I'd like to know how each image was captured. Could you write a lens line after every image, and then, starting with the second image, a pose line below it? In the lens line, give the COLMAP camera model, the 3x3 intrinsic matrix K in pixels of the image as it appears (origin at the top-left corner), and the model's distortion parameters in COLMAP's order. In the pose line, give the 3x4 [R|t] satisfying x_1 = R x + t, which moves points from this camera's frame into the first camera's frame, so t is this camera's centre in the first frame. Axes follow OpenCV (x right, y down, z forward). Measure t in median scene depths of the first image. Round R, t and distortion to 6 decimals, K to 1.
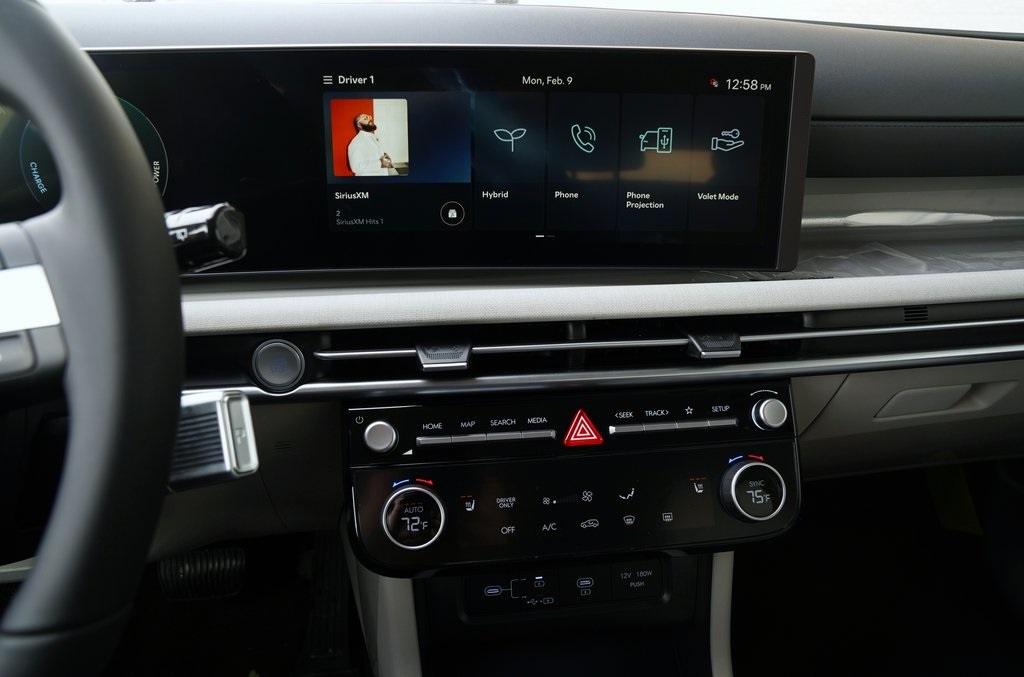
lens RADIAL K [[713.3, 0, 514.1], [0, 713.3, 338.4], [0, 0, 1]] dist [-0.128277, 0.083028]
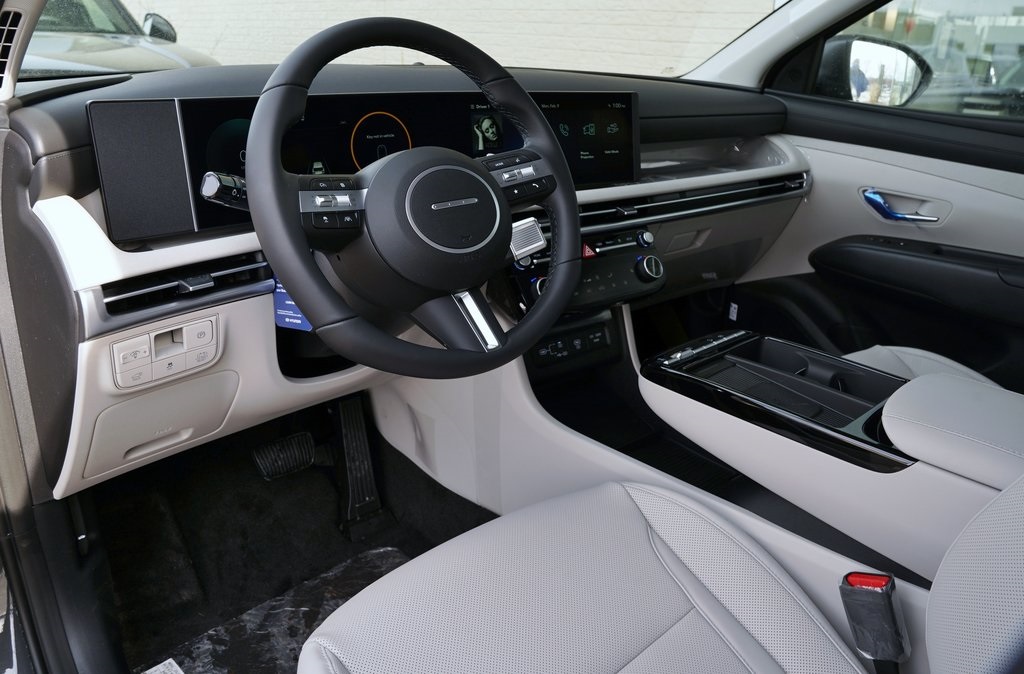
lens RADIAL K [[758.4, 0, 524.0], [0, 758.4, 318.9], [0, 0, 1]] dist [-0.112913, 0.036221]
pose [[0.848843, -0.160776, 0.503603, -1.386309], [0.196301, 0.980380, -0.017886, 0.353645], [-0.490847, 0.114041, 0.863750, -1.032973]]
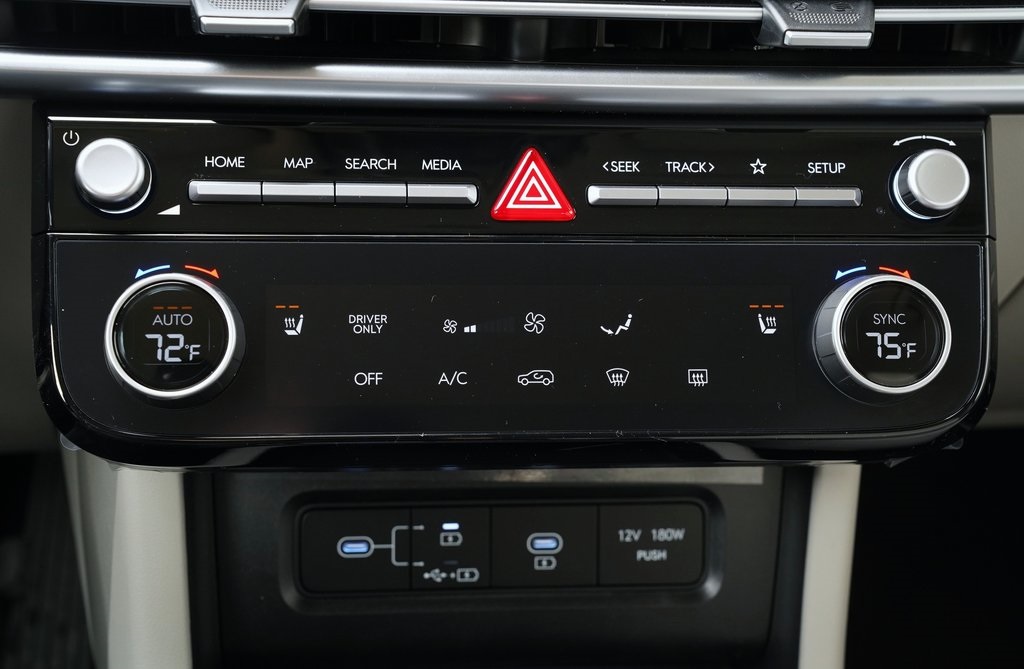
lens RADIAL K [[1468.8, 0, 512.7], [0, 1468.8, 340.5], [0, 0, 1]] dist [0.137836, 0.000000]
pose [[0.998703, 0.050690, -0.004833, 0.093272], [-0.050175, 0.995826, 0.076243, 0.157097], [0.008677, -0.075902, 0.997078, -0.021101]]
